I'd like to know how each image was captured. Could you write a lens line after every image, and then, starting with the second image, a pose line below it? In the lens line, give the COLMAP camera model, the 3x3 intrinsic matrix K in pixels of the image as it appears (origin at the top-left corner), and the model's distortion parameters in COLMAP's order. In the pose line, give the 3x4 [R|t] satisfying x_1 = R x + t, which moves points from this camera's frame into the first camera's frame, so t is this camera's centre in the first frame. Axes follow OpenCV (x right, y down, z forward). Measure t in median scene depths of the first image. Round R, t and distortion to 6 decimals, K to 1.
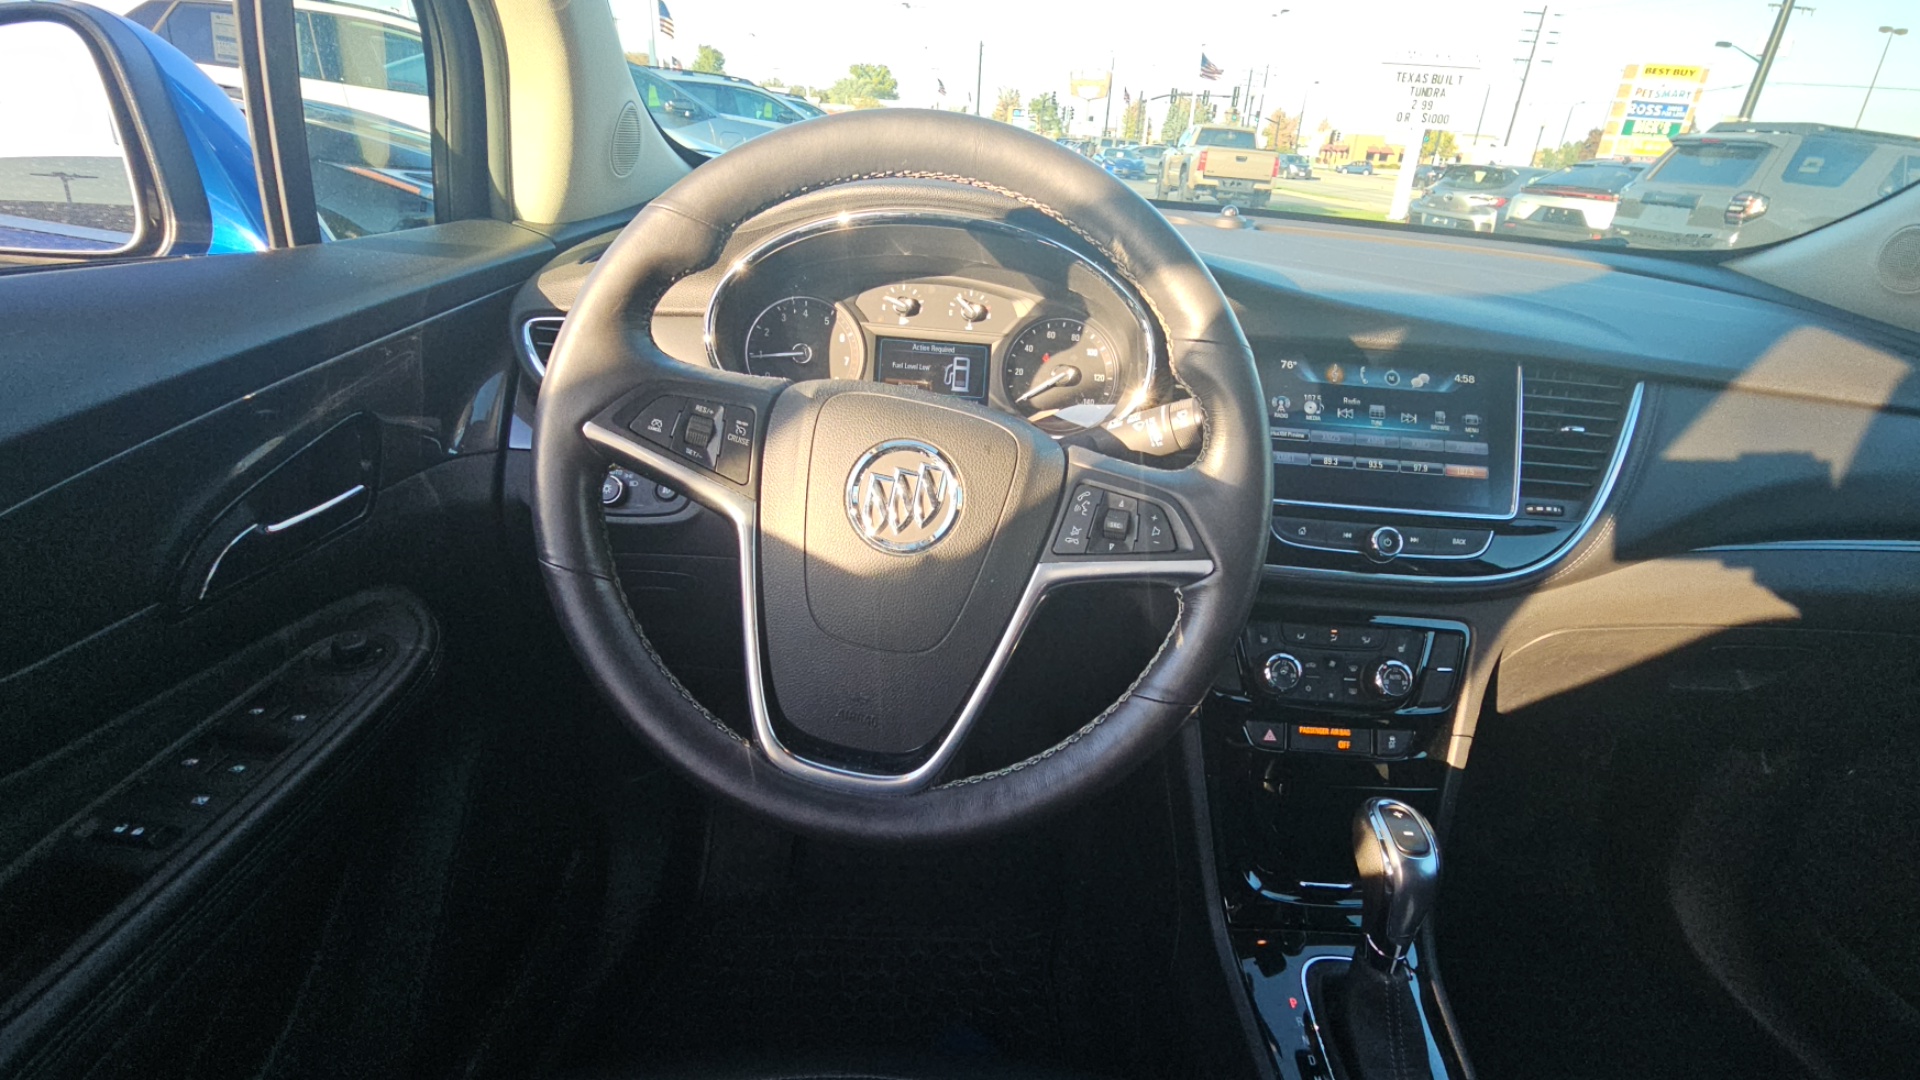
lens RADIAL K [[863.0, 0, 981.6], [0, 863.0, 545.3], [0, 0, 1]] dist [0.010136, -0.007022]
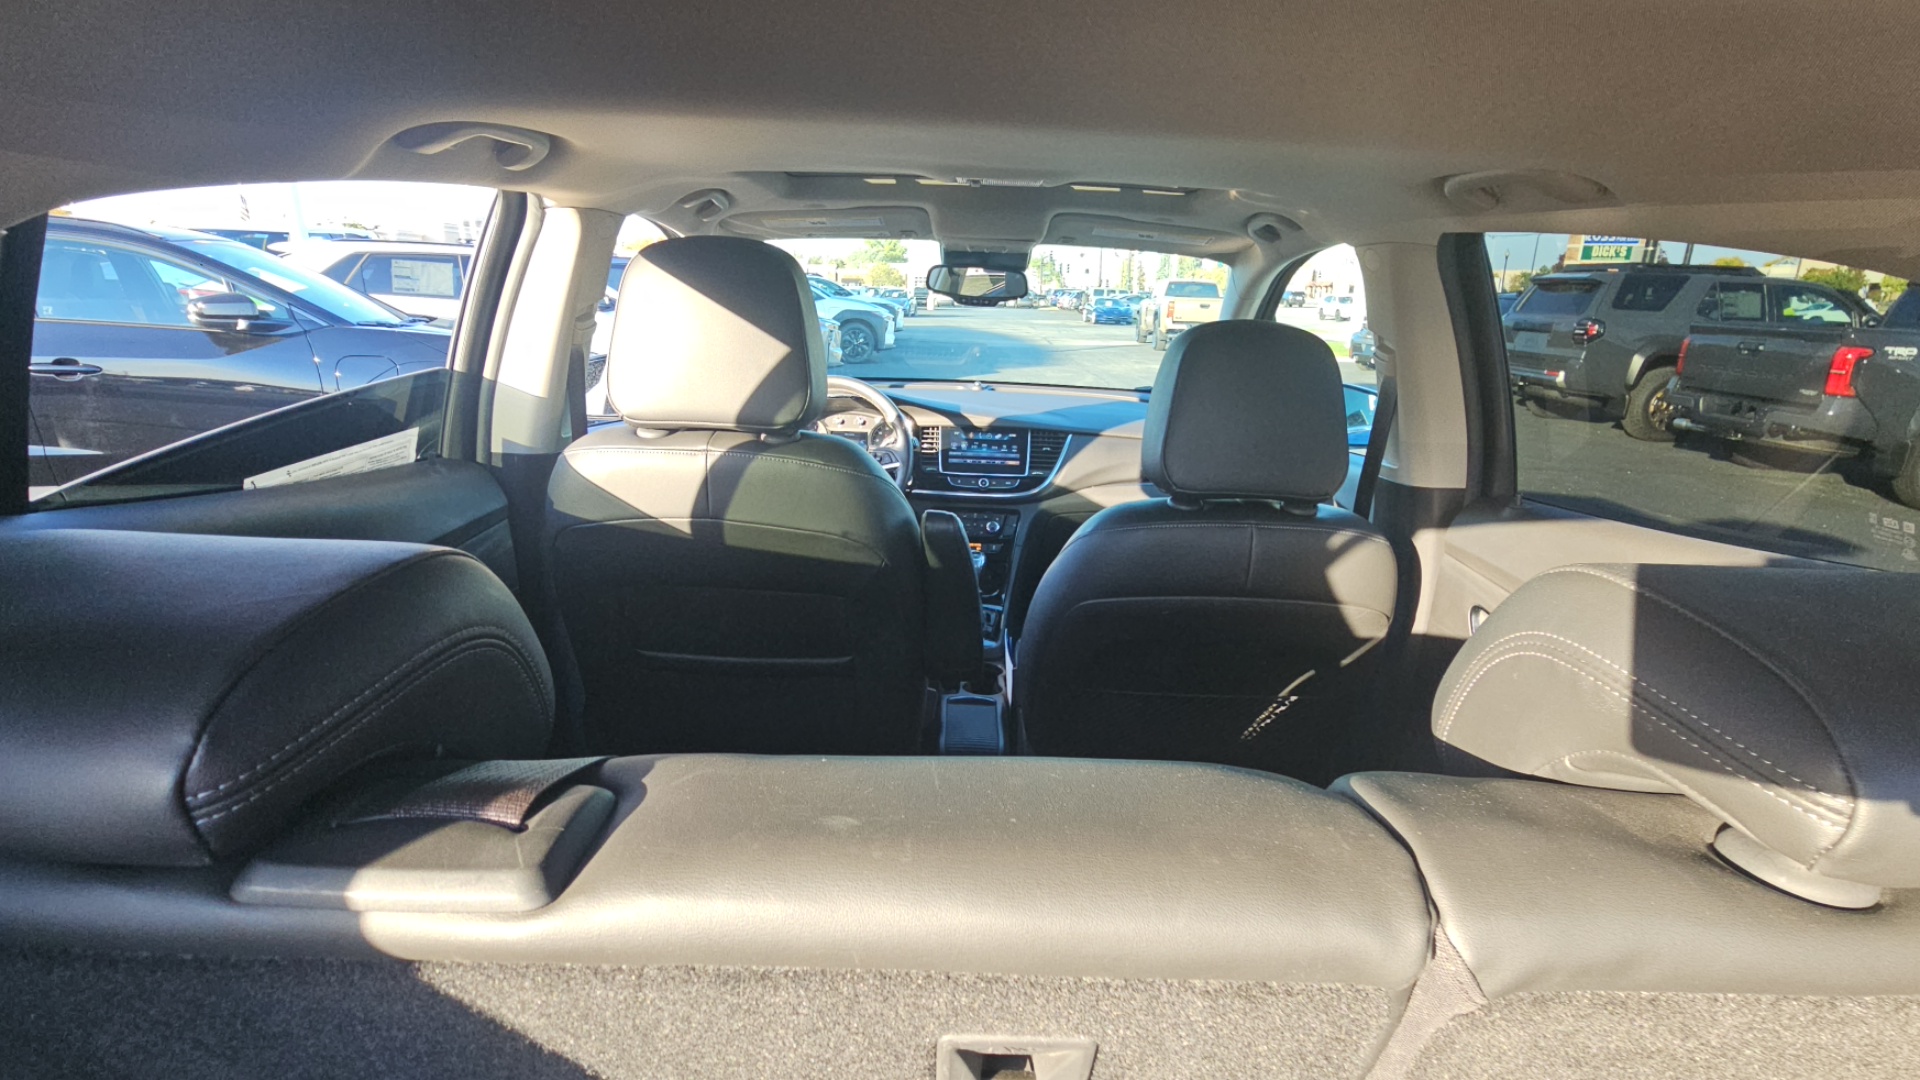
lens RADIAL K [[863.0, 0, 978.2], [0, 863.0, 544.0], [0, 0, 1]] dist [0.010136, -0.007022]
pose [[0.998652, -0.045589, -0.024800, 0.473420], [0.041172, 0.986864, -0.156222, 0.675808], [0.031596, 0.154990, 0.987411, -2.027504]]
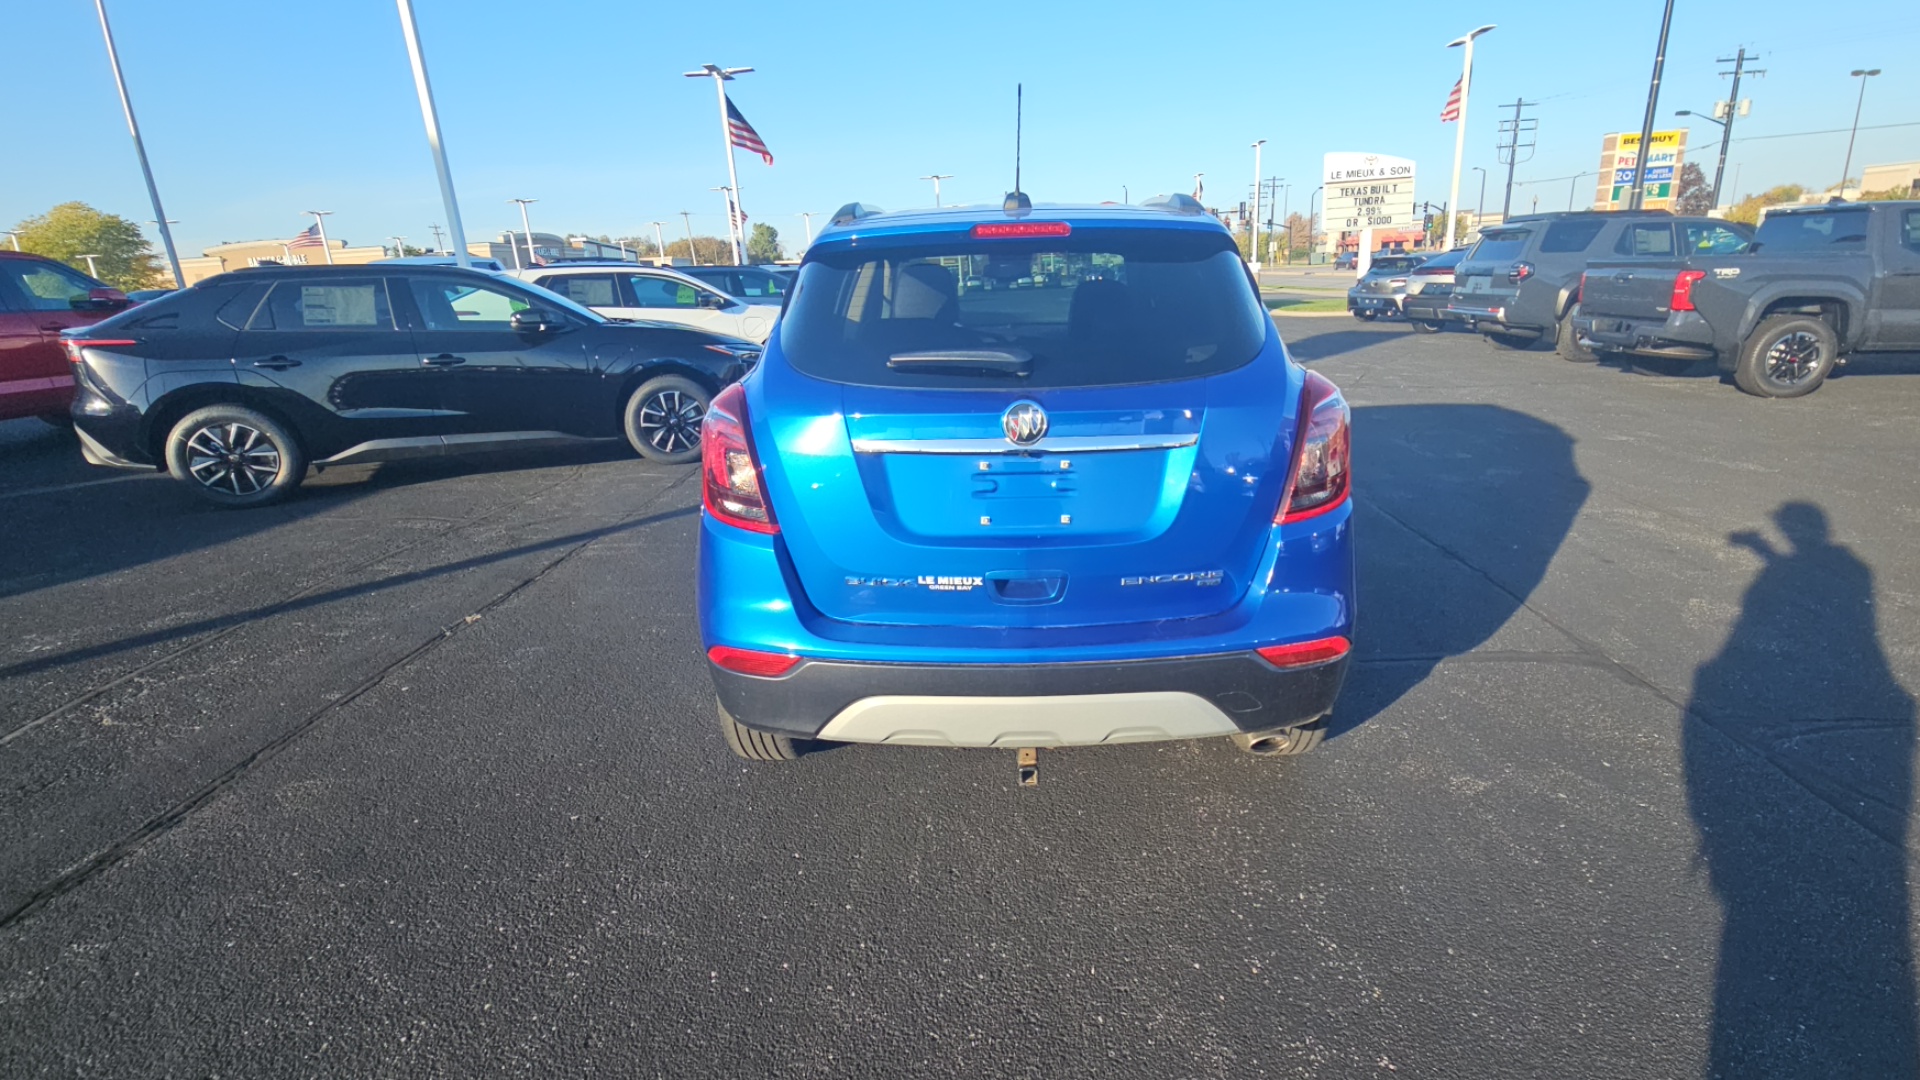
lens RADIAL K [[863.0, 0, 976.8], [0, 863.0, 536.8], [0, 0, 1]] dist [0.010136, -0.007022]
pose [[0.992344, -0.097068, -0.076363, 0.507149], [0.084936, 0.985239, -0.148626, 2.057279], [0.089663, 0.141002, 0.985941, -4.991988]]
